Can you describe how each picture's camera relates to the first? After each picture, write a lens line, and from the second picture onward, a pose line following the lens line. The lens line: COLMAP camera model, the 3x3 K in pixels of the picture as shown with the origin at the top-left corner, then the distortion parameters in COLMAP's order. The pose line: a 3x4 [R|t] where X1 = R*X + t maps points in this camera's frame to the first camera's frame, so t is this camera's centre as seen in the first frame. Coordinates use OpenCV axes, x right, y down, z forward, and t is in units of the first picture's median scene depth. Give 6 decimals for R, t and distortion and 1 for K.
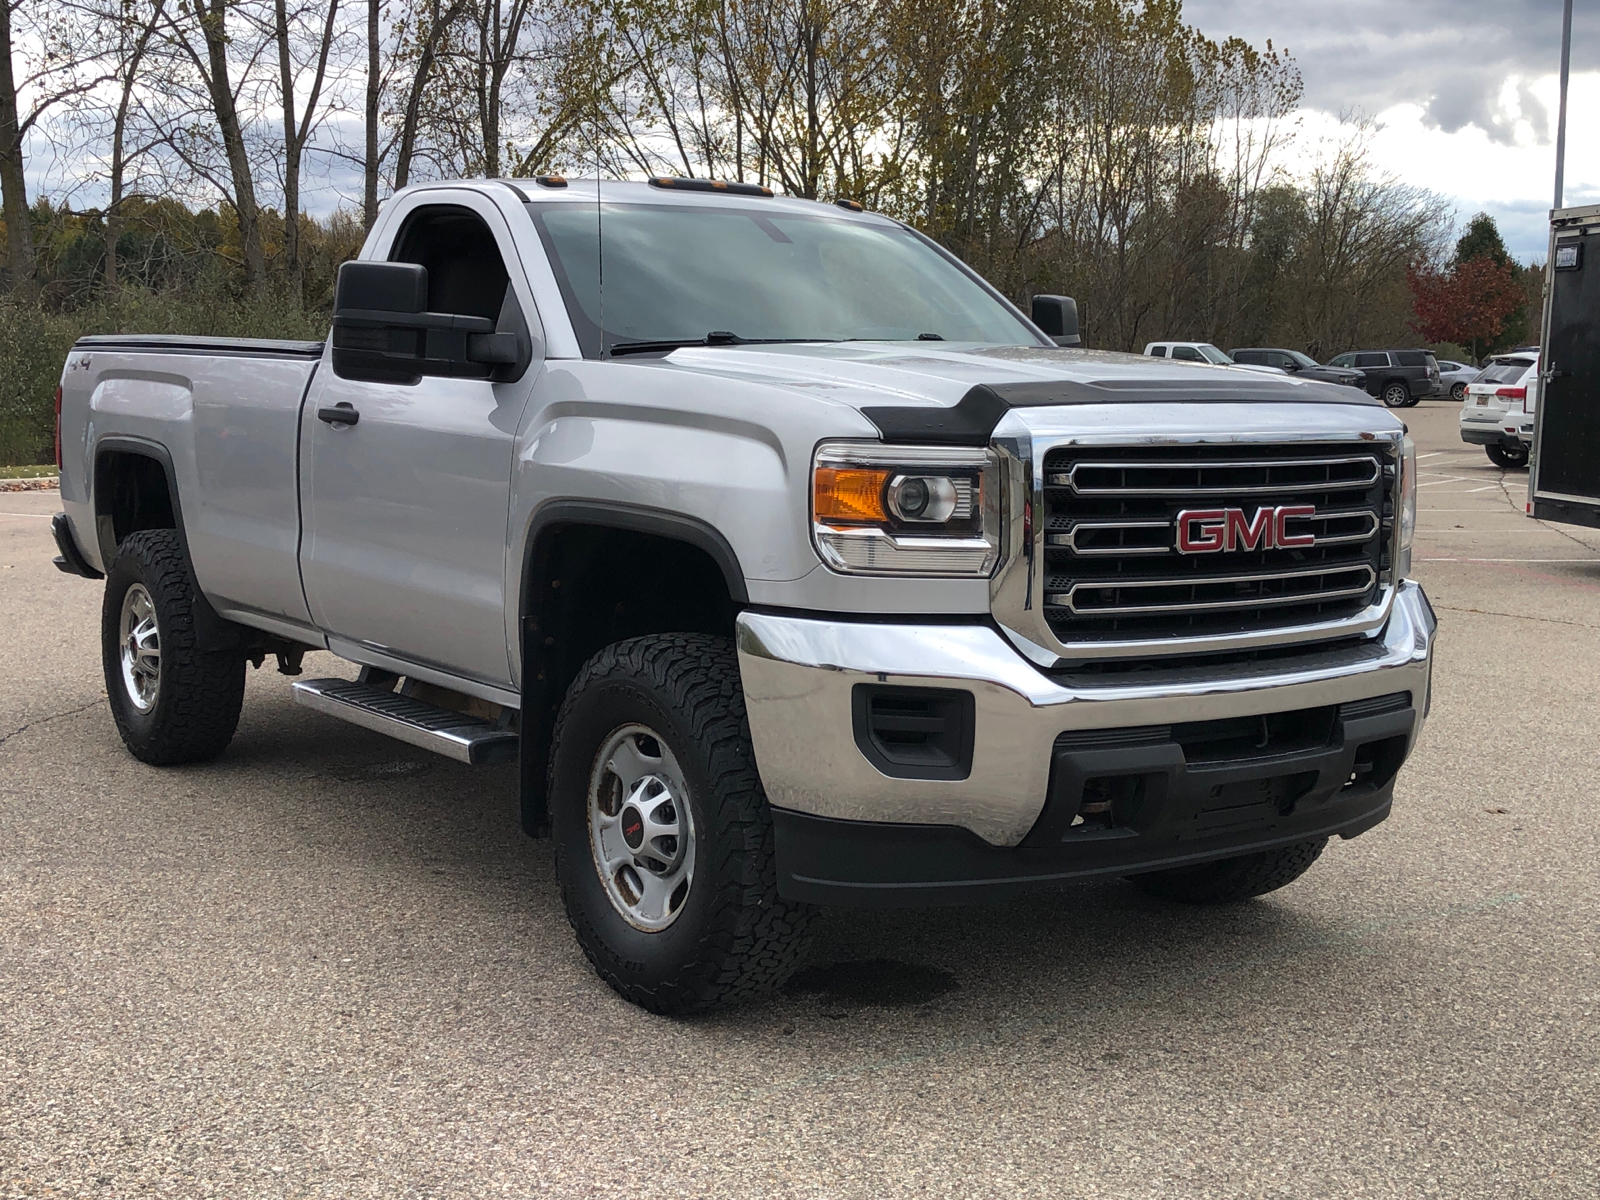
lens RADIAL K [[1998.5, 0, 790.4], [0, 1998.5, 541.9], [0, 0, 1]] dist [0.185503, -0.674711]
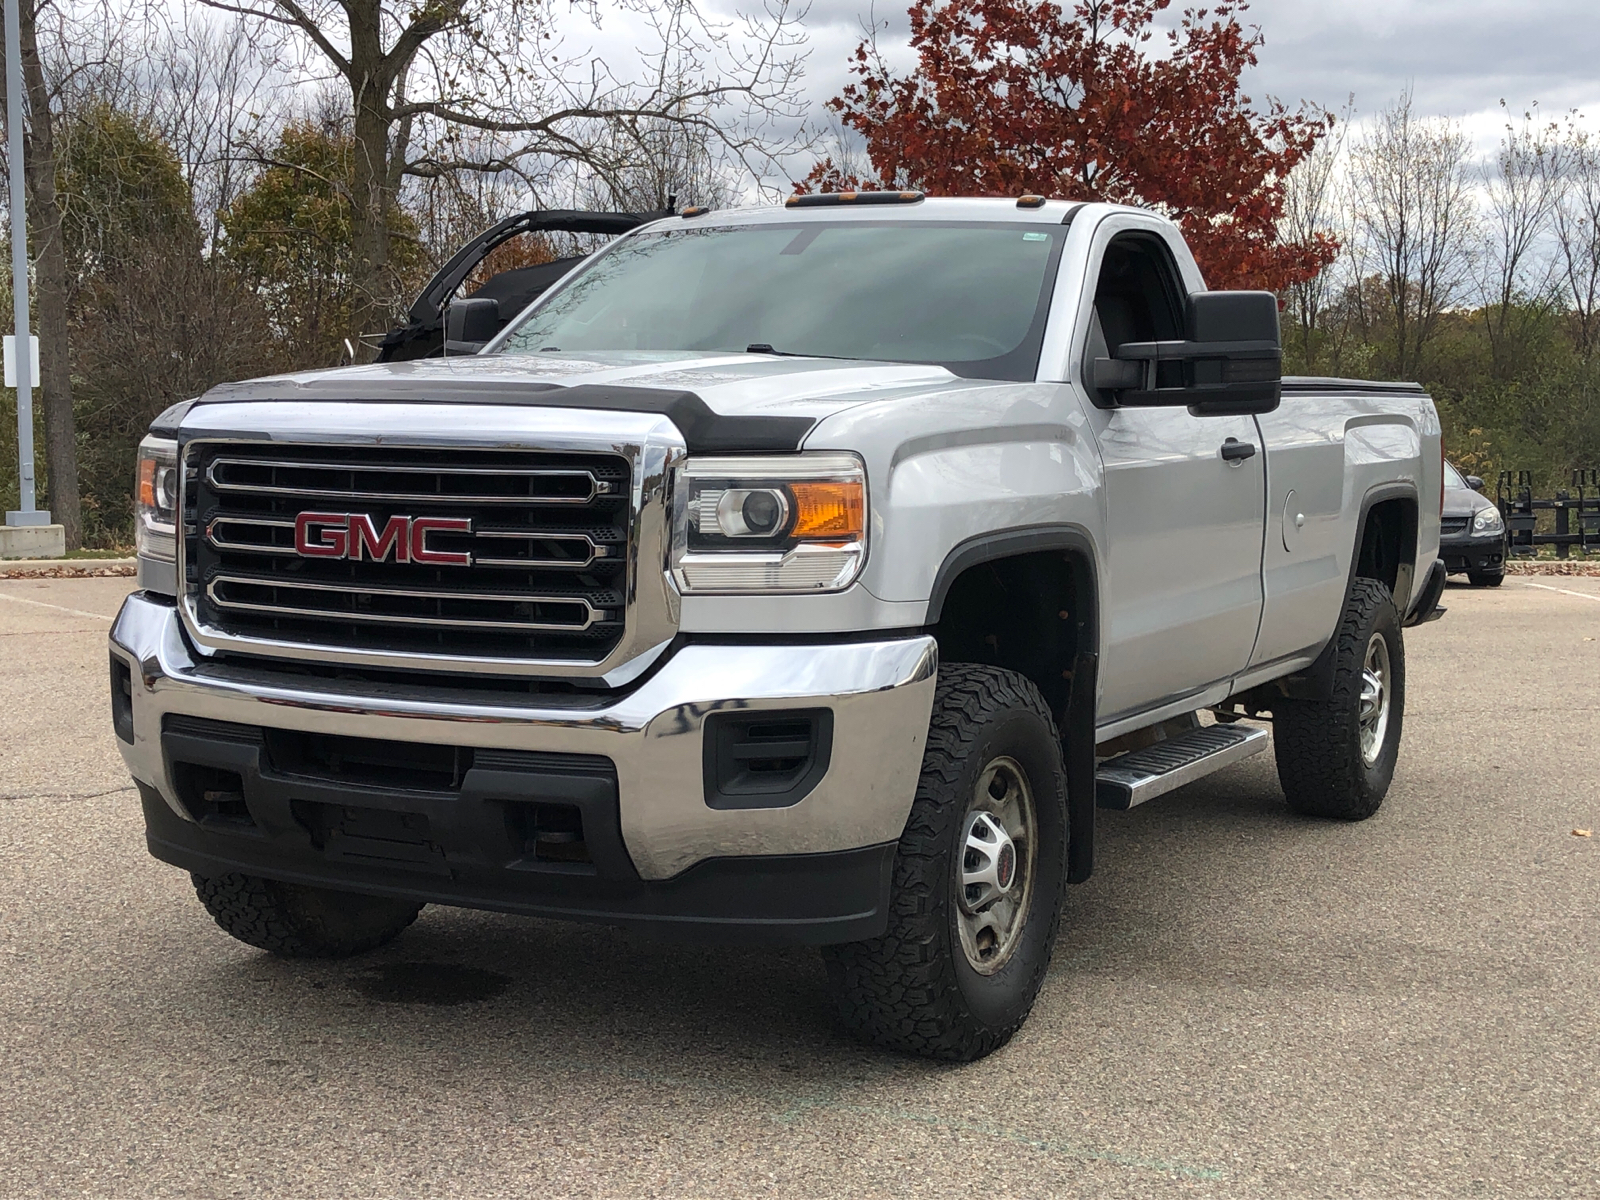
lens RADIAL K [[2228.4, 0, 800.0], [0, 2228.4, 600.0], [0, 0, 1]] dist [0.026029, 0.000896]
pose [[0.478413, 0.069617, -0.875371, 1.232117], [-0.085757, 0.995792, 0.032325, -0.027988], [0.873938, 0.059604, 0.482370, 0.684448]]
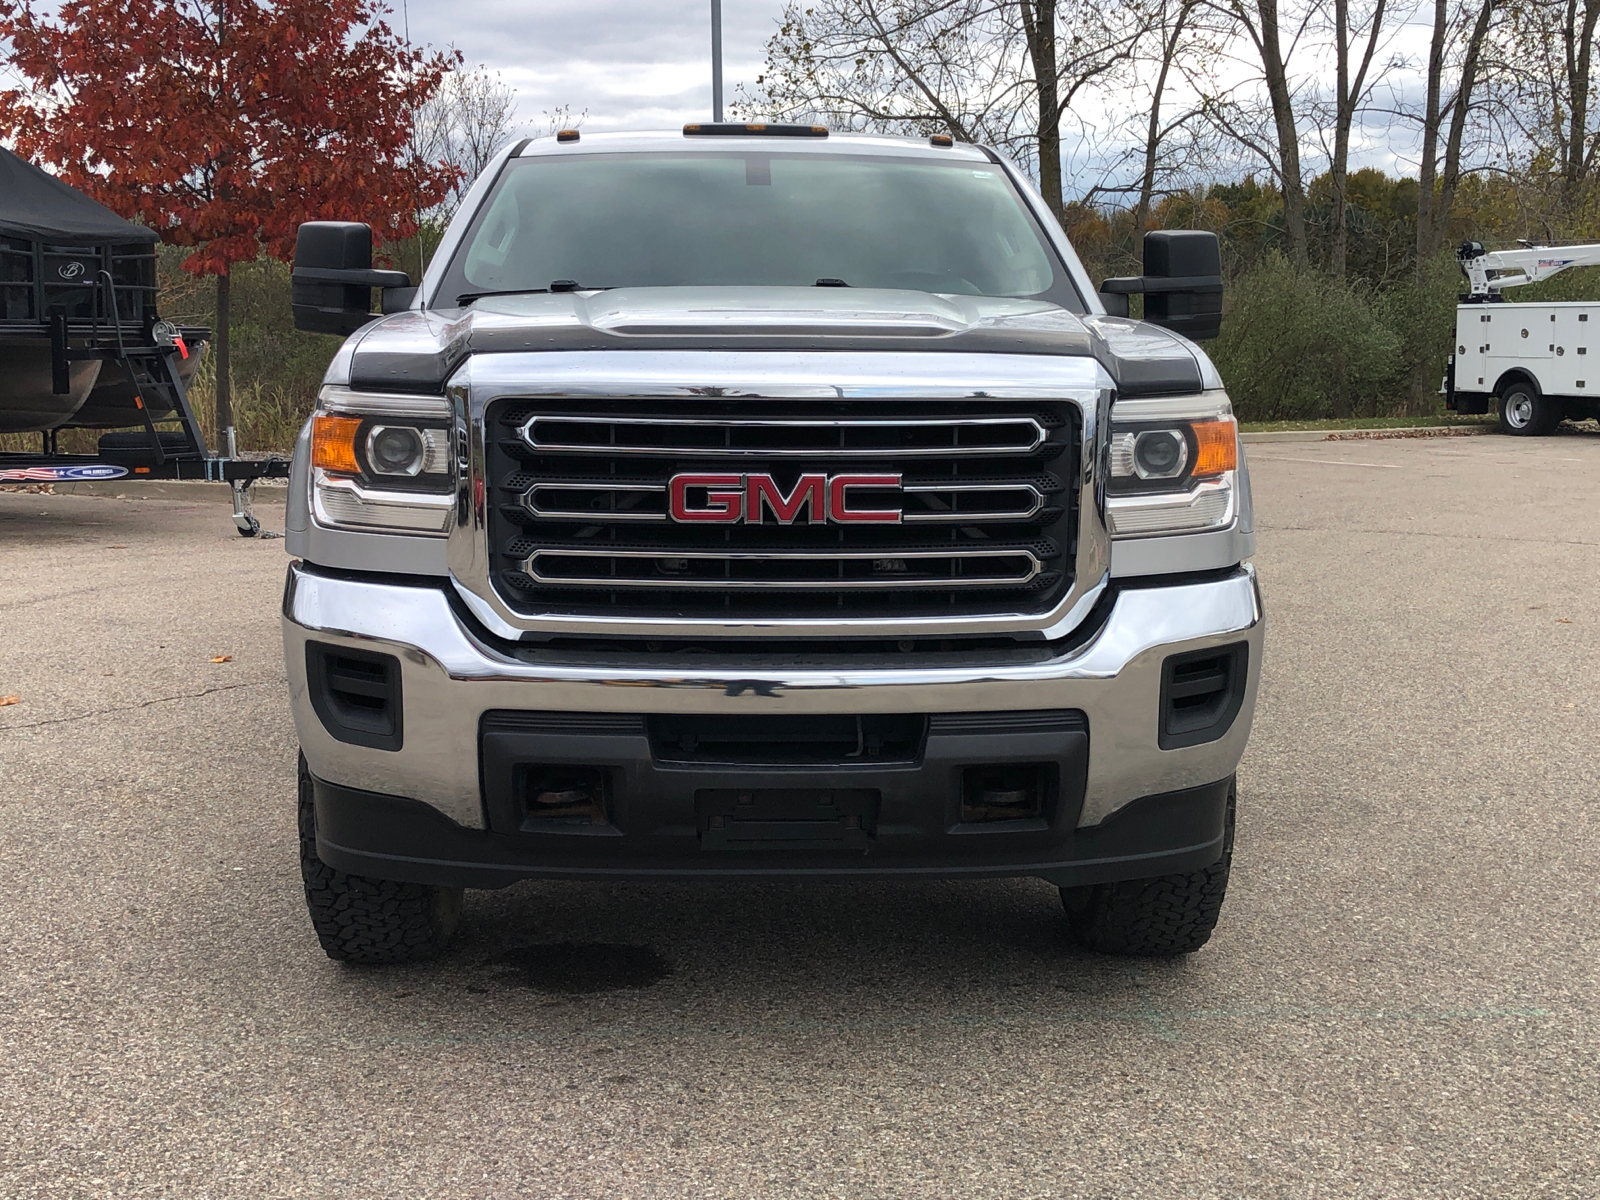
lens RADIAL K [[1998.5, 0, 790.4], [0, 1998.5, 541.9], [0, 0, 1]] dist [0.185503, -0.674711]
pose [[0.840208, 0.048158, -0.540121, 0.698586], [-0.040112, 0.998839, 0.026660, -0.010824], [0.540778, -0.000734, 0.841165, 0.288700]]
